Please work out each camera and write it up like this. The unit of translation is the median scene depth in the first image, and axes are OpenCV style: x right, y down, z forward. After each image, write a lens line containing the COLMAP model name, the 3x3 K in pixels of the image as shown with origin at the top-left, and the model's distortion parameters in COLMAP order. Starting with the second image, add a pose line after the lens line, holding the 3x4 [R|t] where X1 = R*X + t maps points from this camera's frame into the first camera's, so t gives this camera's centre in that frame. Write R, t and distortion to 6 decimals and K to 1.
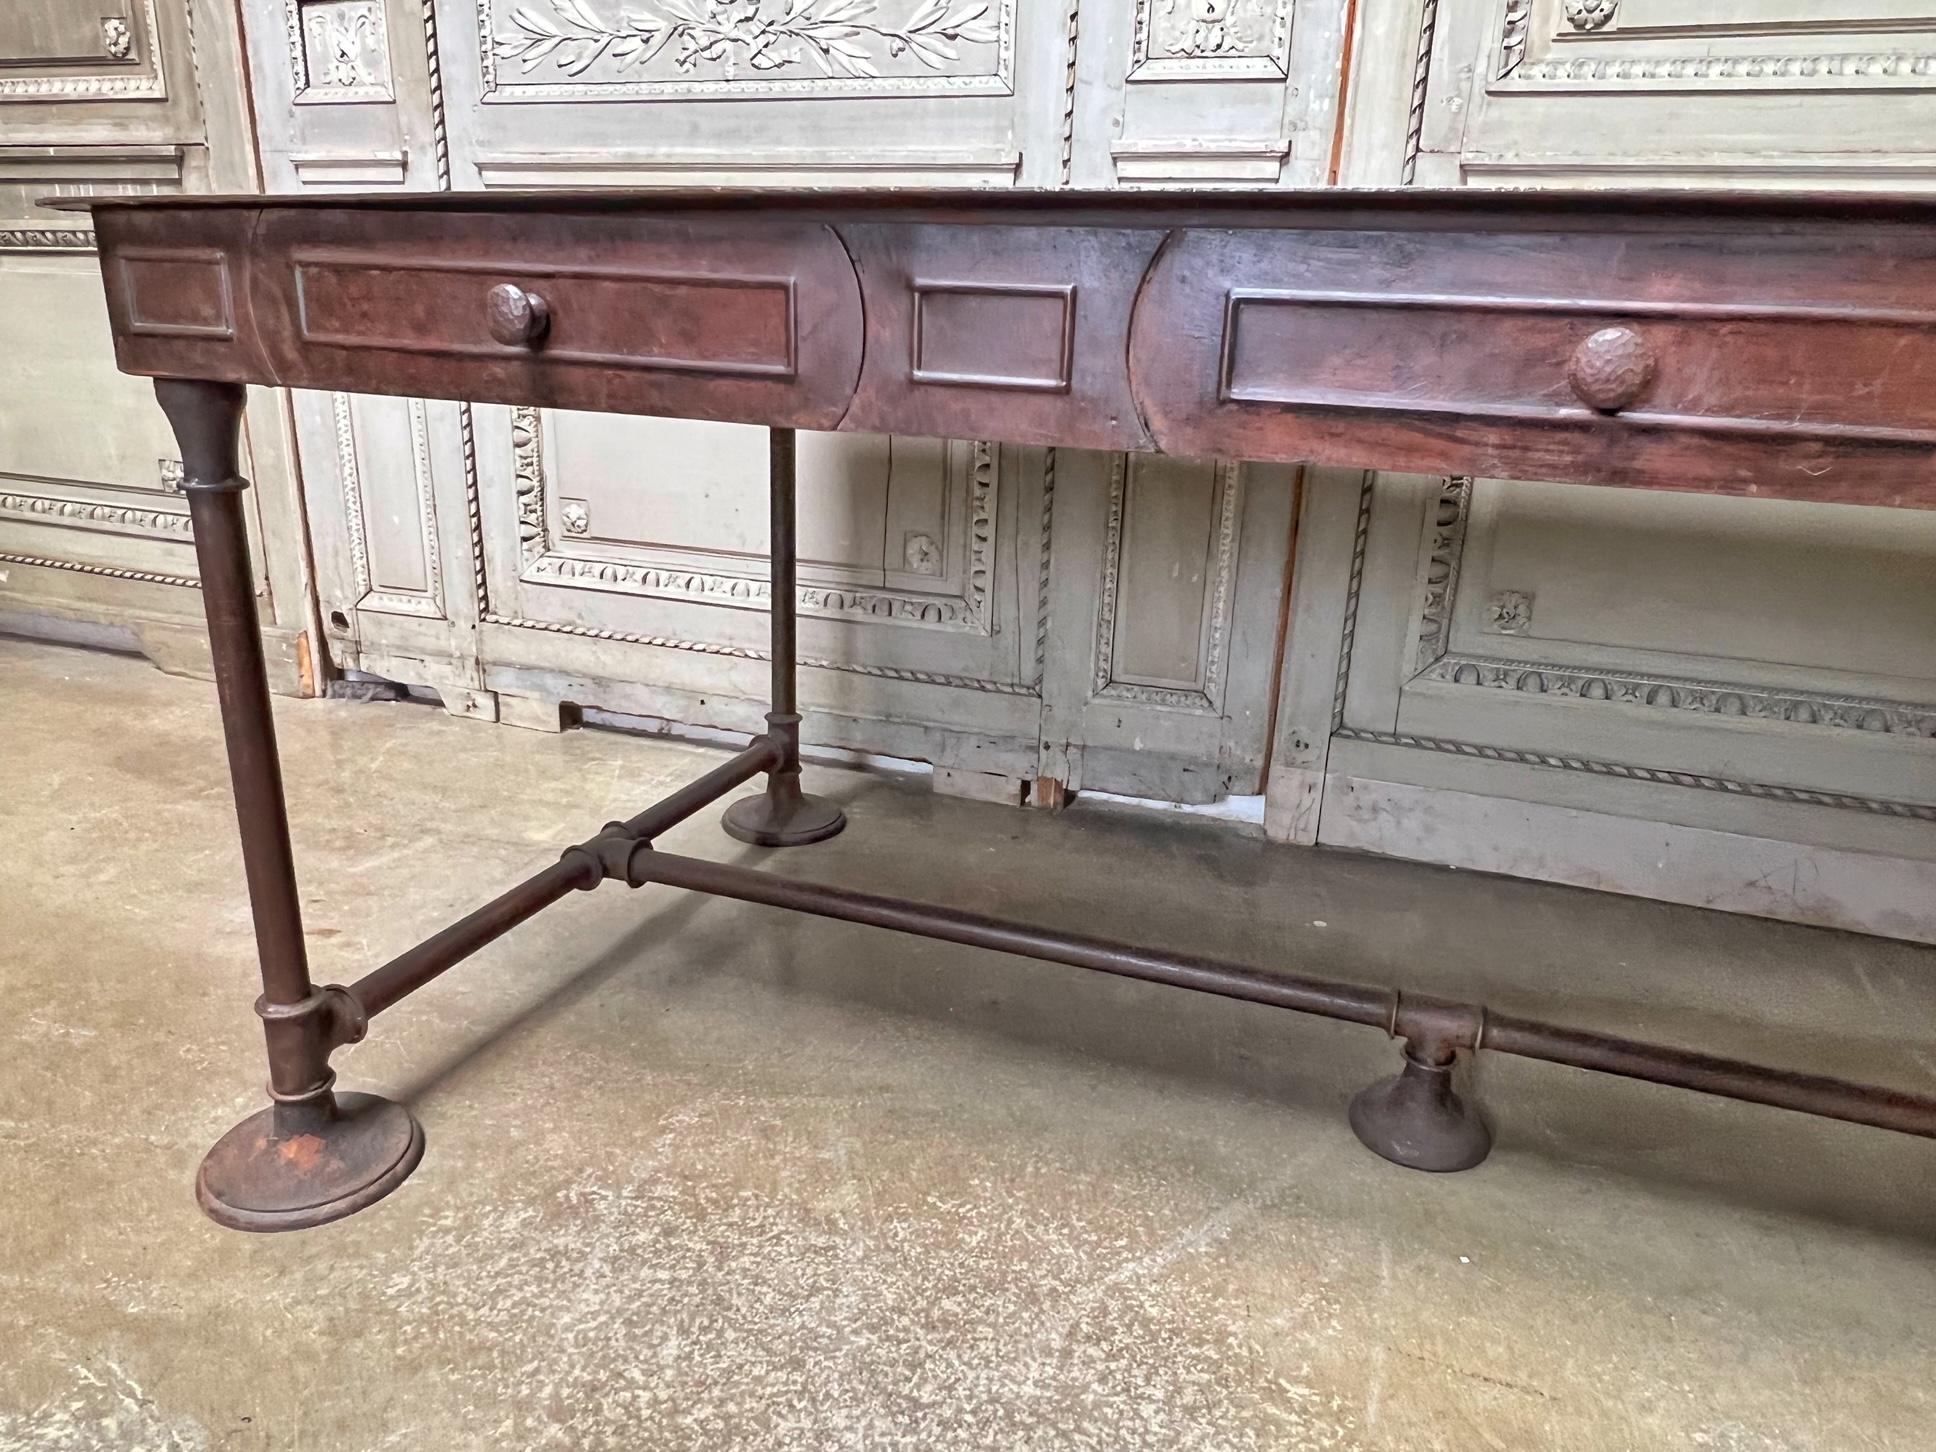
lens RADIAL K [[1326.9, 0, 958.6], [0, 1326.9, 737.3], [0, 0, 1]] dist [0.001702, -0.003686]
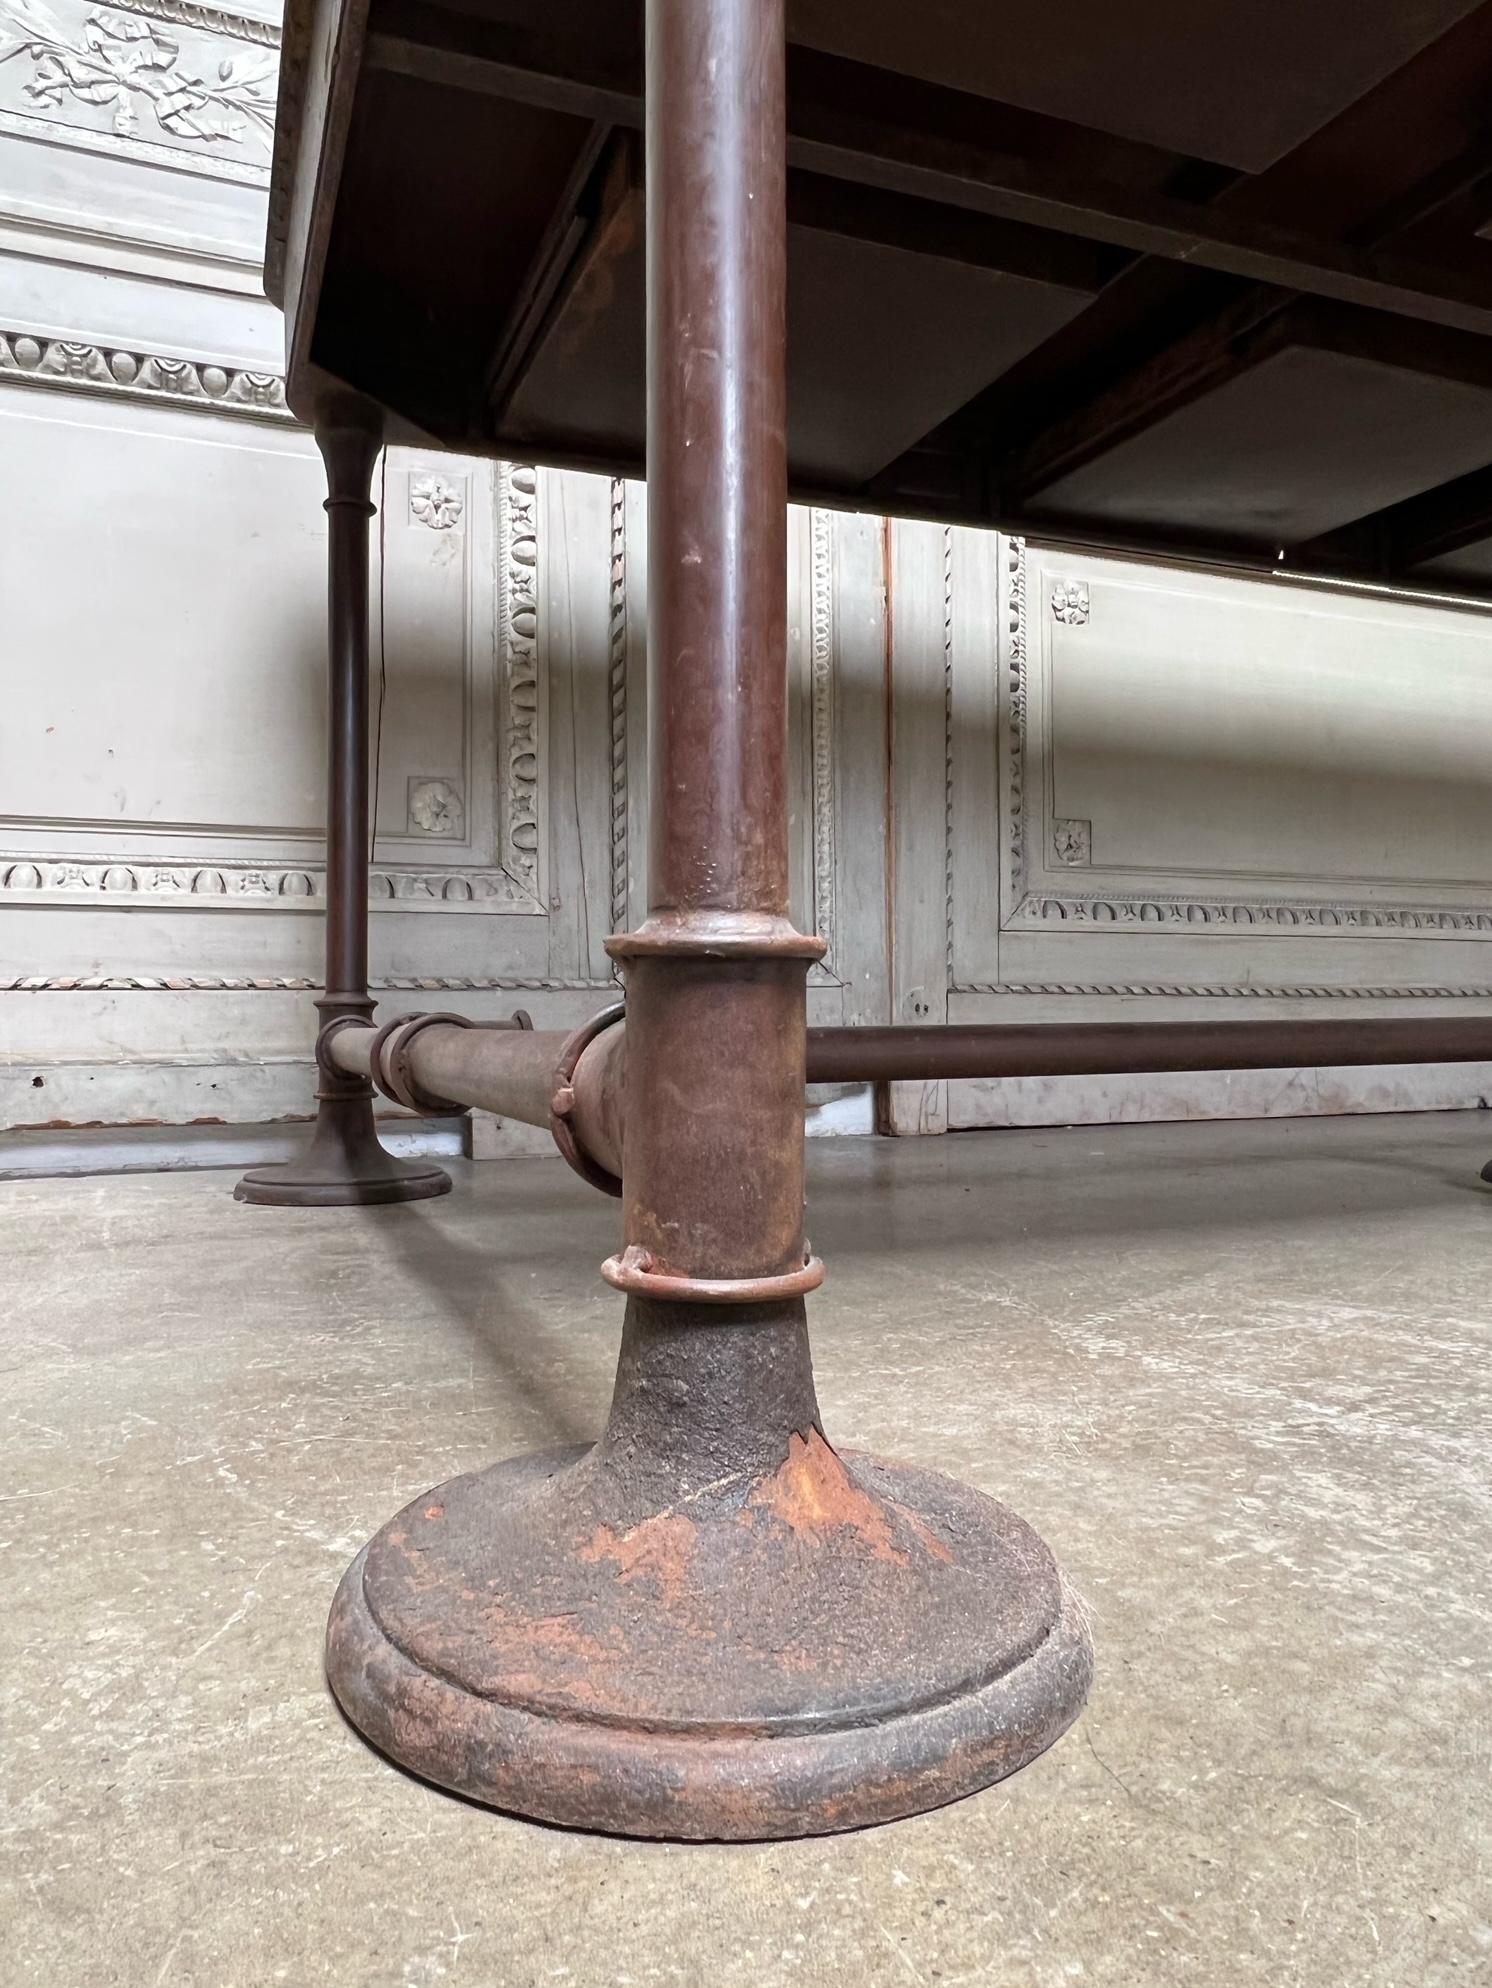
lens RADIAL K [[1331.4, 0, 705.9], [0, 1331.4, 977.2], [0, 0, 1]] dist [-0.000875, -0.001207]
pose [[0.744149, -0.017066, 0.667796, -0.443379], [0.243838, 0.937635, -0.247756, 0.175316], [-0.621921, 0.347202, 0.701902, 0.502655]]
